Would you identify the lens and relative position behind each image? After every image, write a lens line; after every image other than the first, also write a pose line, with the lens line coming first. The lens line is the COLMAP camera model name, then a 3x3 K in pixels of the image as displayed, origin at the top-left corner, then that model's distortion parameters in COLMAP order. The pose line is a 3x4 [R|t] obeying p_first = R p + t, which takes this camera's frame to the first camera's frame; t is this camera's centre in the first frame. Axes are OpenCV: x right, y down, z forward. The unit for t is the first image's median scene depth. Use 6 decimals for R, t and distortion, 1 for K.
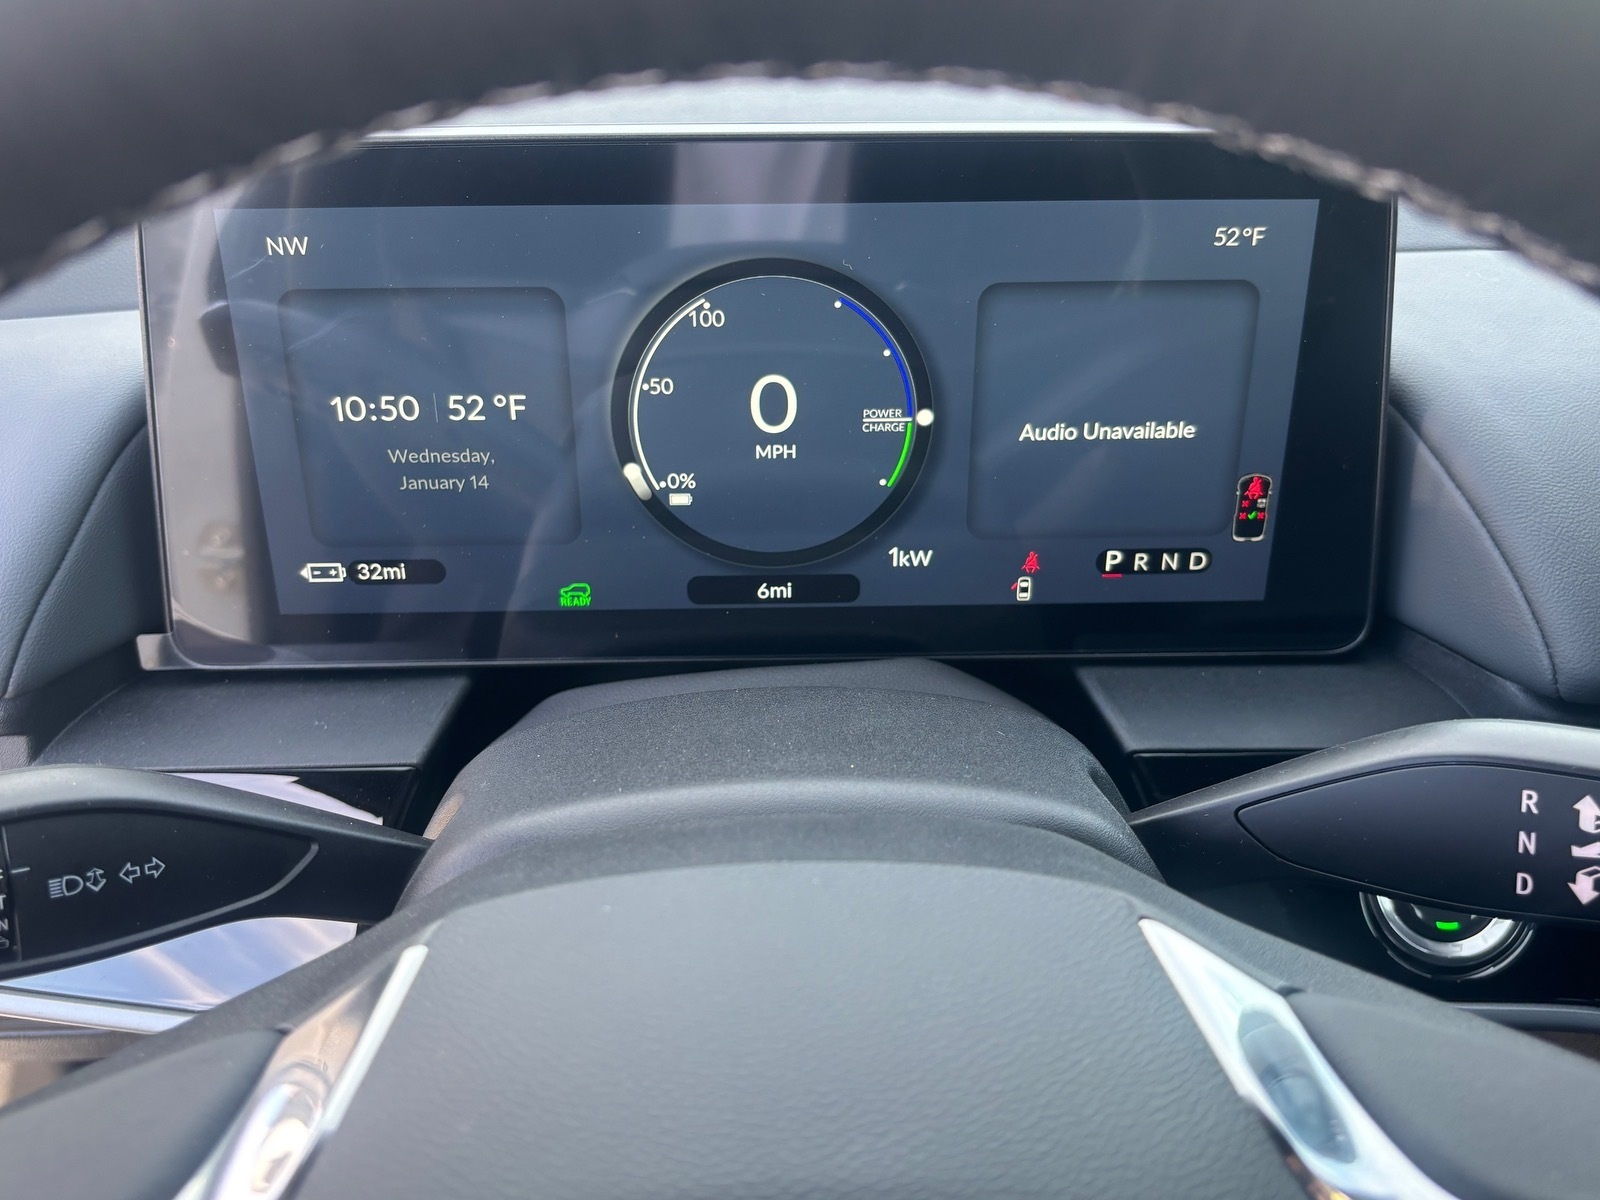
lens RADIAL K [[1517.4, 0, 798.7], [0, 1517.4, 593.7], [0, 0, 1]] dist [0.023923, 0.000000]
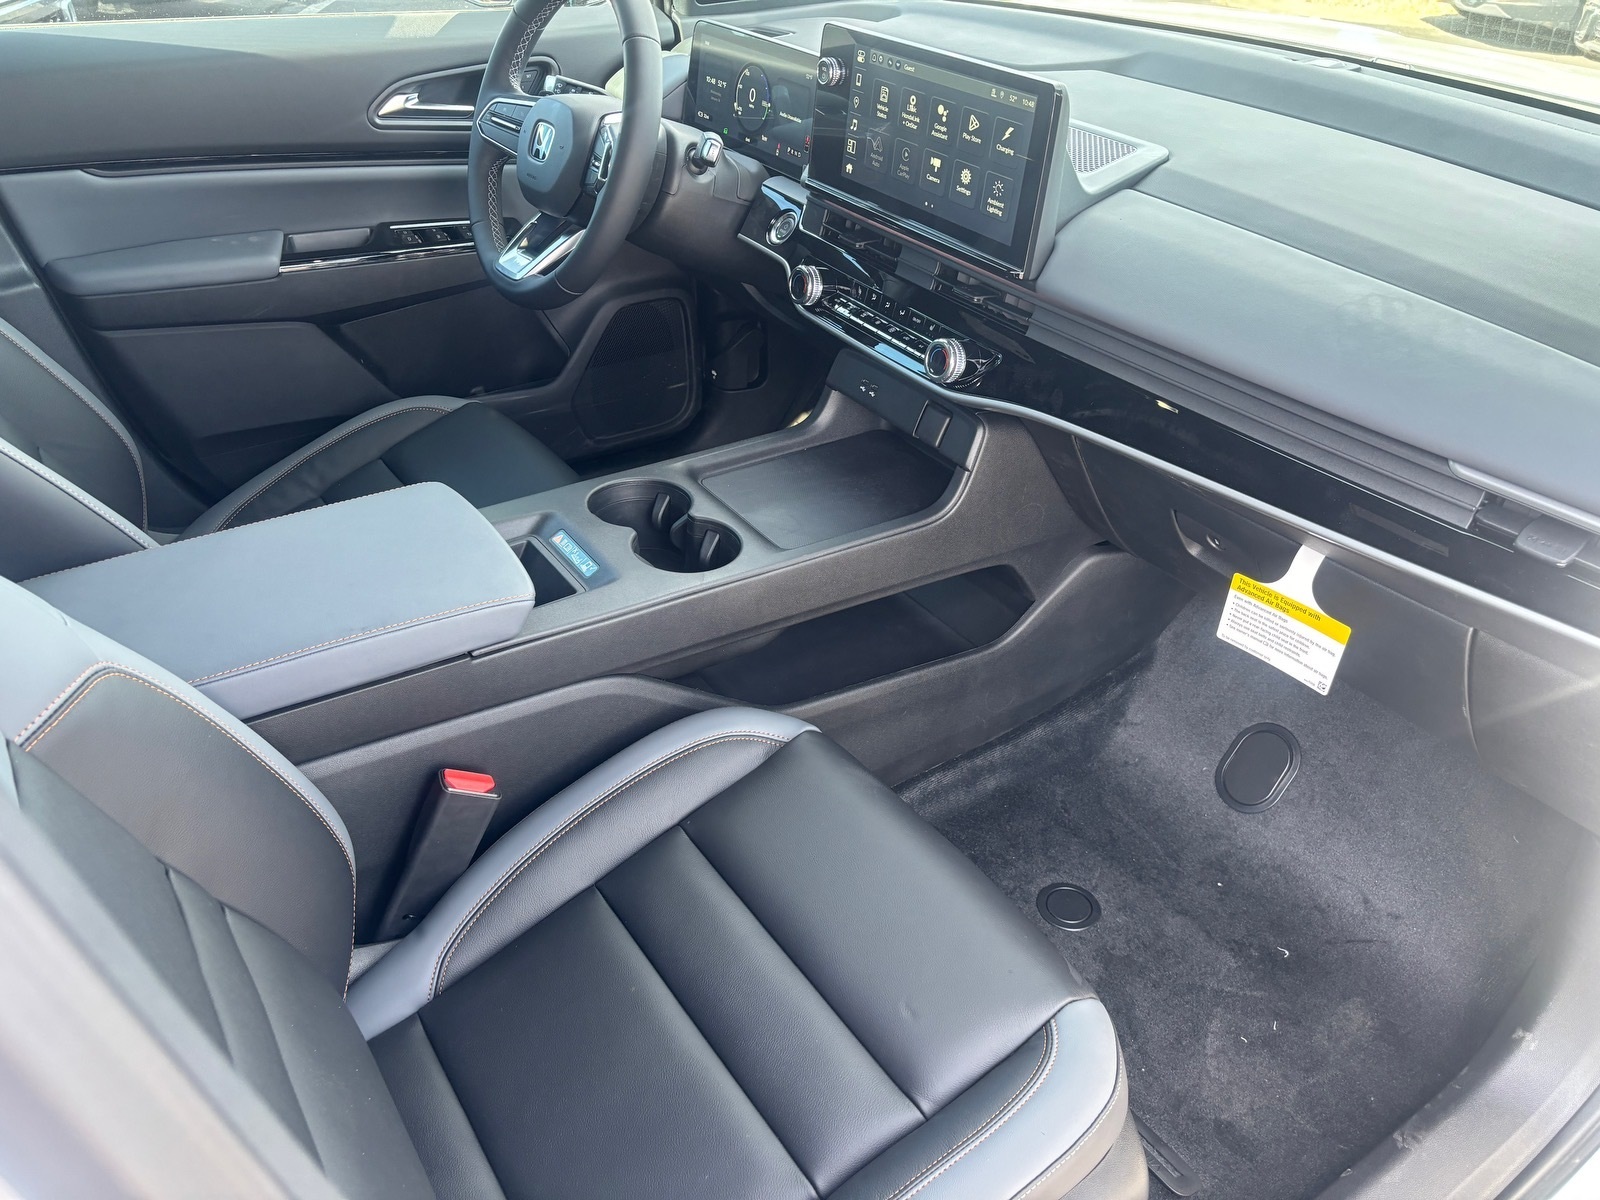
lens RADIAL K [[1228.0, 0, 811.5], [0, 1228.0, 597.6], [0, 0, 1]] dist [0.031074, -0.035275]
pose [[0.536782, 0.477557, -0.695561, 3.553563], [-0.475286, 0.852299, 0.218380, 0.289659], [0.697114, 0.213368, 0.684475, -1.210676]]
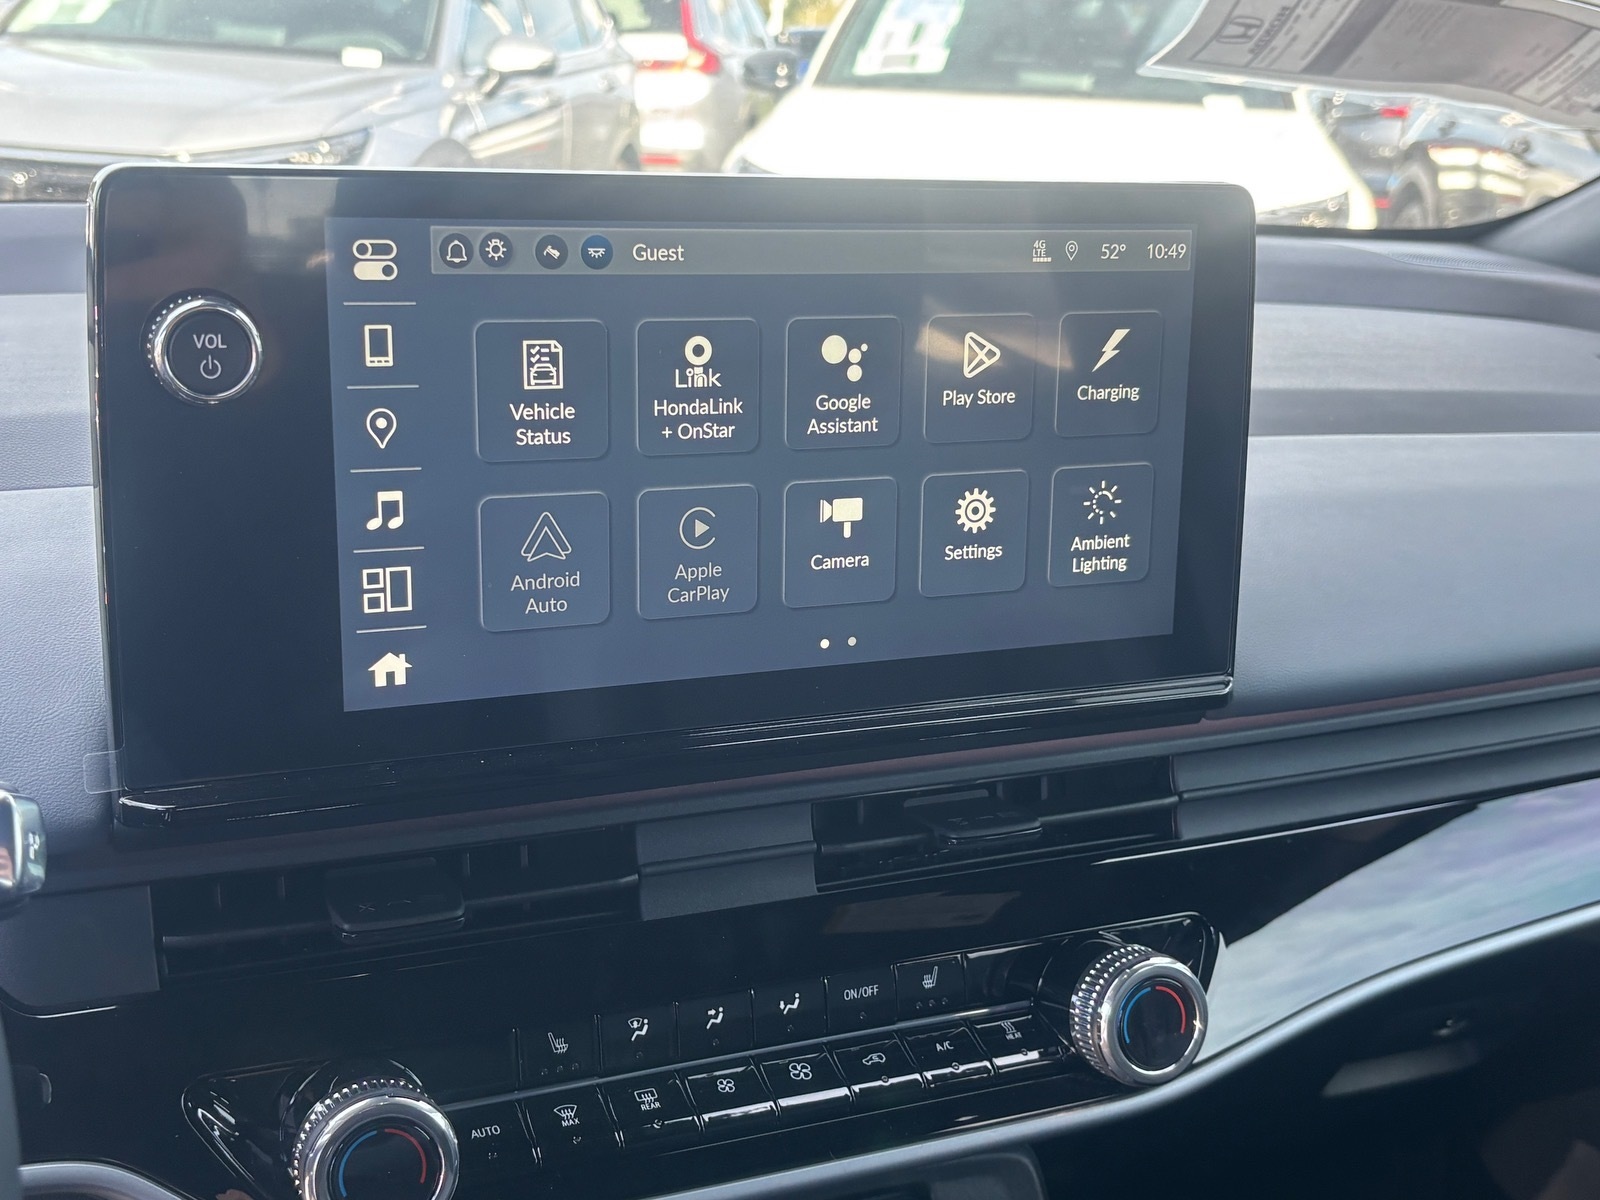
lens RADIAL K [[1850.0, 0, 775.7], [0, 1850.0, 627.2], [0, 0, 1]] dist [0.115919, 0.000000]
pose [[0.931558, -0.075431, 0.355682, 0.544489], [0.163981, 0.960266, -0.225830, 0.287456], [-0.324515, 0.268699, 0.906913, -0.381591]]
